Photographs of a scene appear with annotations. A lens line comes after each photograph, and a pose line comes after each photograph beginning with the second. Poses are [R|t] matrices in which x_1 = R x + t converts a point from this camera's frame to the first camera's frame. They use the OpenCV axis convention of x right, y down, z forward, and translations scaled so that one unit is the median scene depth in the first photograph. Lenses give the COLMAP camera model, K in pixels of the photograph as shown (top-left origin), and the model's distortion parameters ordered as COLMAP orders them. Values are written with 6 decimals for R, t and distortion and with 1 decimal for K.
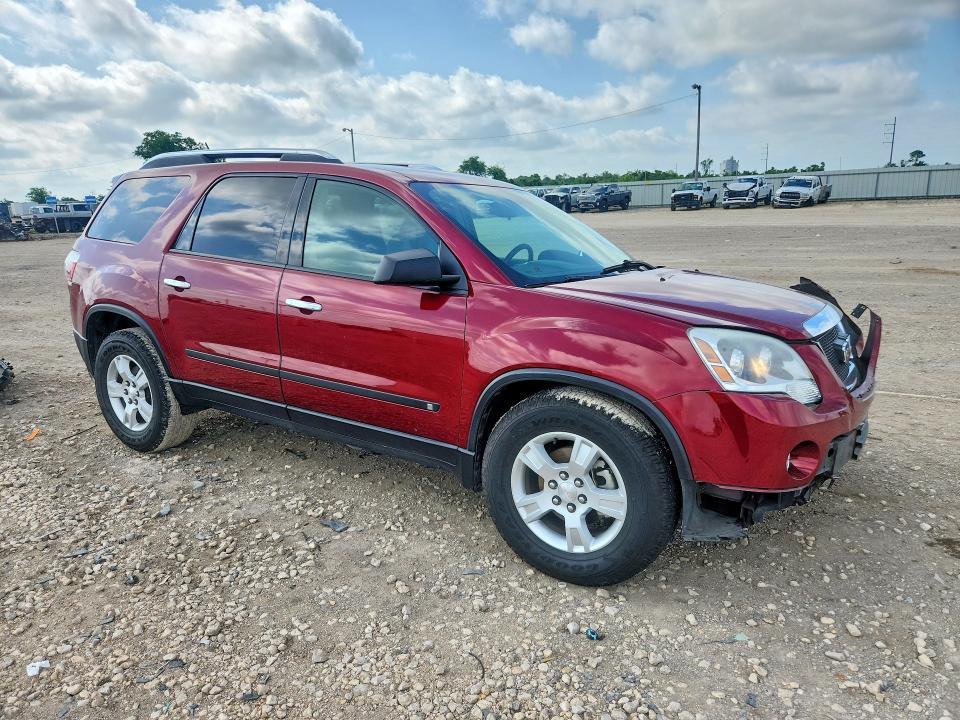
lens RADIAL K [[751.1, 0, 486.6], [0, 751.1, 363.2], [0, 0, 1]] dist [0.015714, 0.010136]
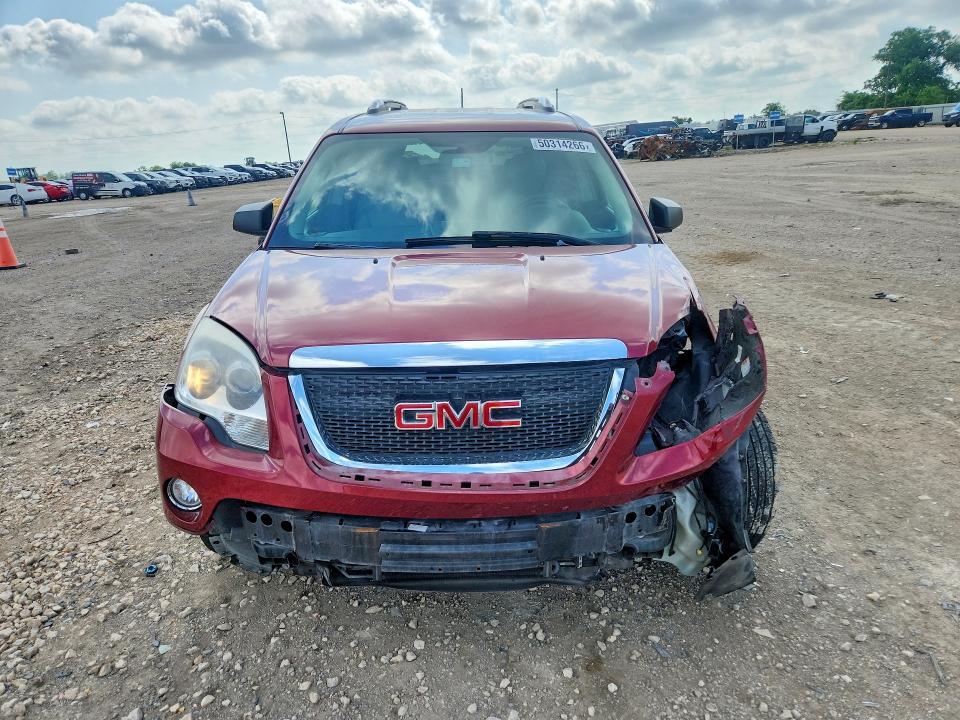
lens RADIAL K [[751.1, 0, 486.6], [0, 751.1, 363.2], [0, 0, 1]] dist [0.015714, 0.010136]
pose [[0.452111, 0.251571, -0.855750, 0.205653], [-0.144302, 0.967393, 0.208153, -0.039257], [0.880212, 0.029378, 0.473671, 0.148903]]
